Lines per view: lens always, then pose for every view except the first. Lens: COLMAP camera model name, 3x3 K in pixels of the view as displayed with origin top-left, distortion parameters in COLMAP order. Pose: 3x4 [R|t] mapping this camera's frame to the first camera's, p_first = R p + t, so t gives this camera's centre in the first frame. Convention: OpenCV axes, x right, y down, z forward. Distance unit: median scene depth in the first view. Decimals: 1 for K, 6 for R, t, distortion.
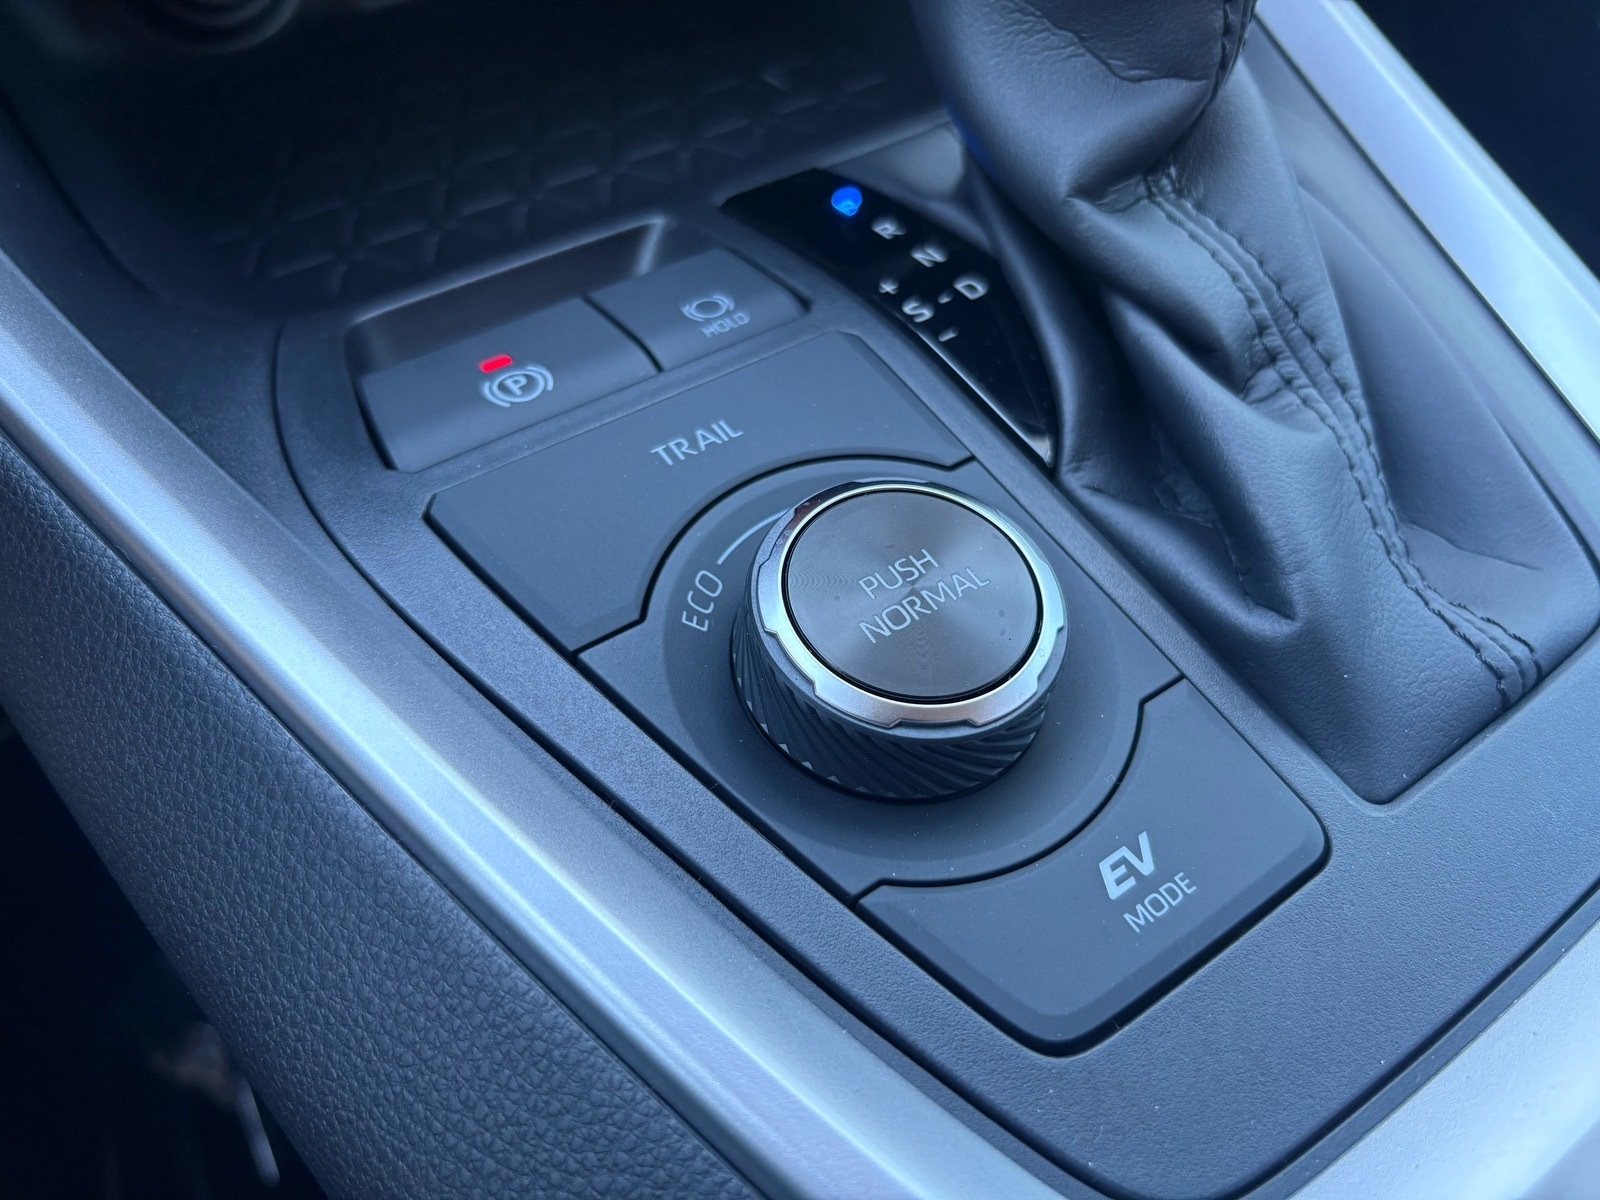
lens RADIAL K [[1328.2, 0, 797.5], [0, 1328.2, 527.0], [0, 0, 1]] dist [-0.017966, -0.000789]
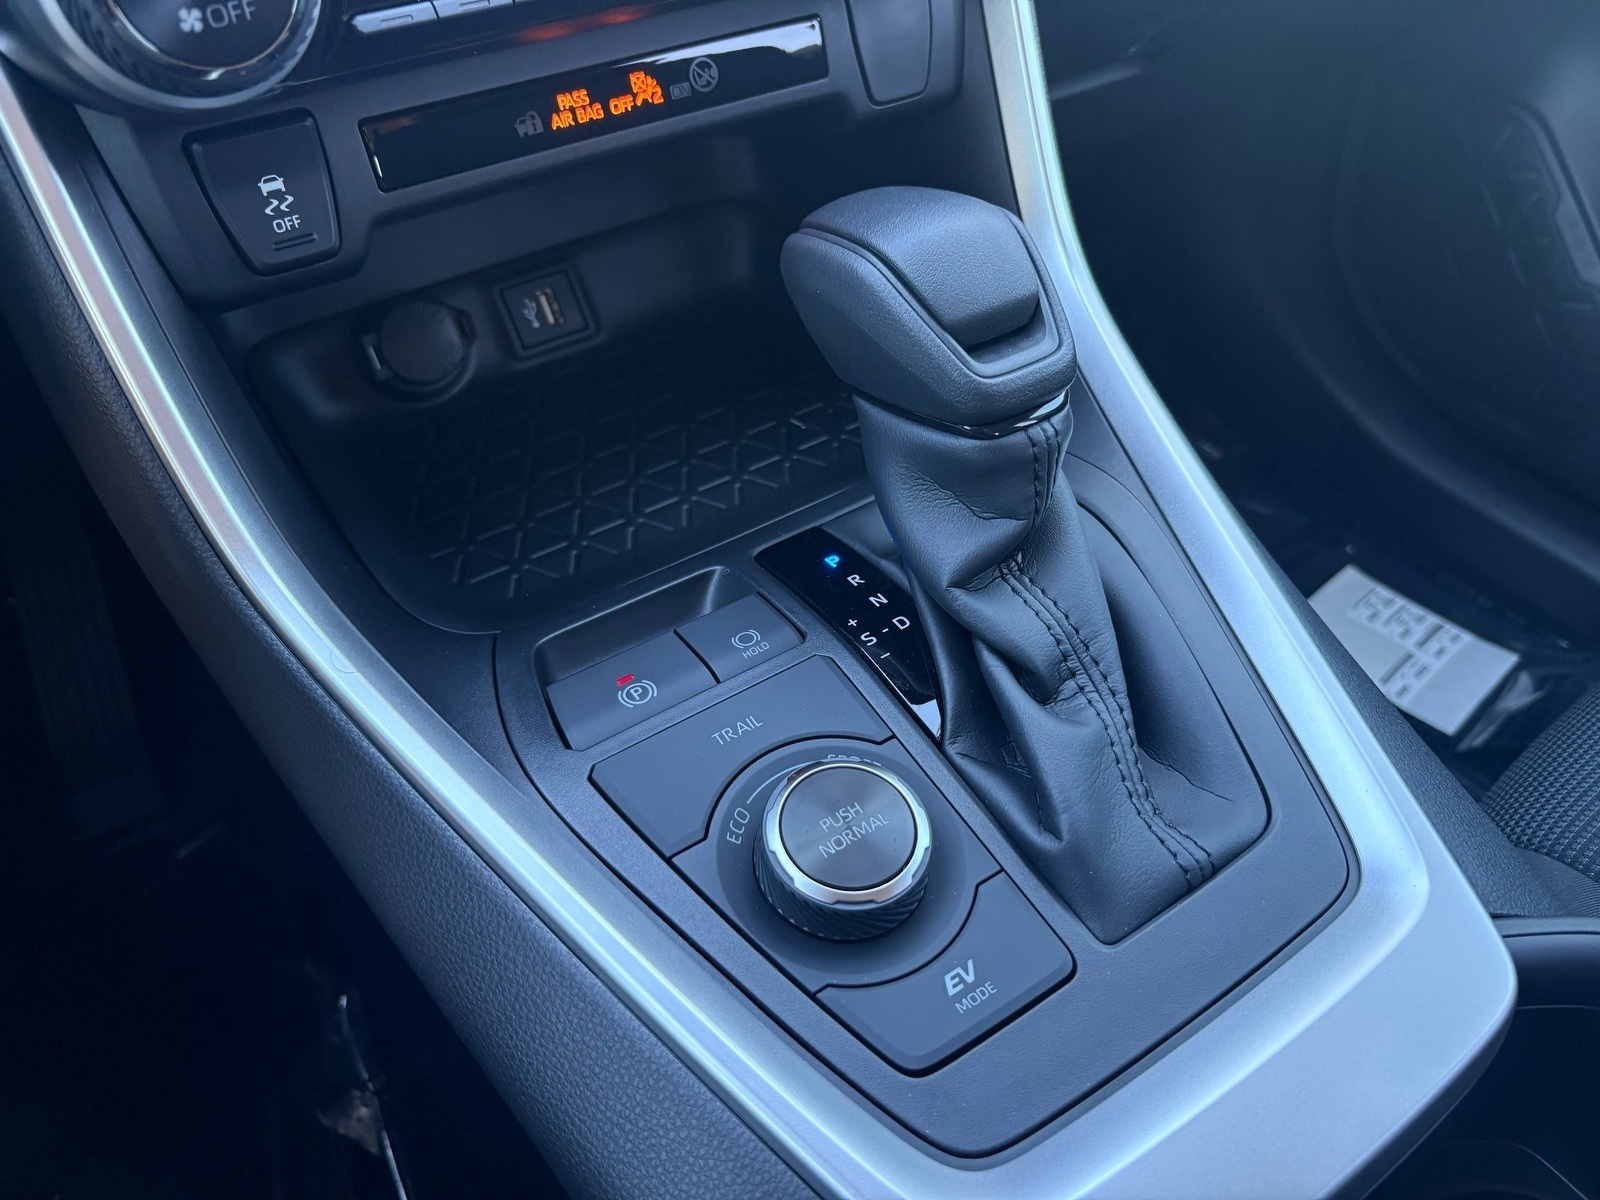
lens RADIAL K [[1225.3, 0, 800.8], [0, 1225.3, 579.6], [0, 0, 1]] dist [0.032632, -0.046492]
pose [[0.999042, -0.002568, -0.043681, 0.095038], [0.000713, 0.999099, -0.042433, -0.225713], [0.043751, 0.042361, 0.998144, -0.745258]]
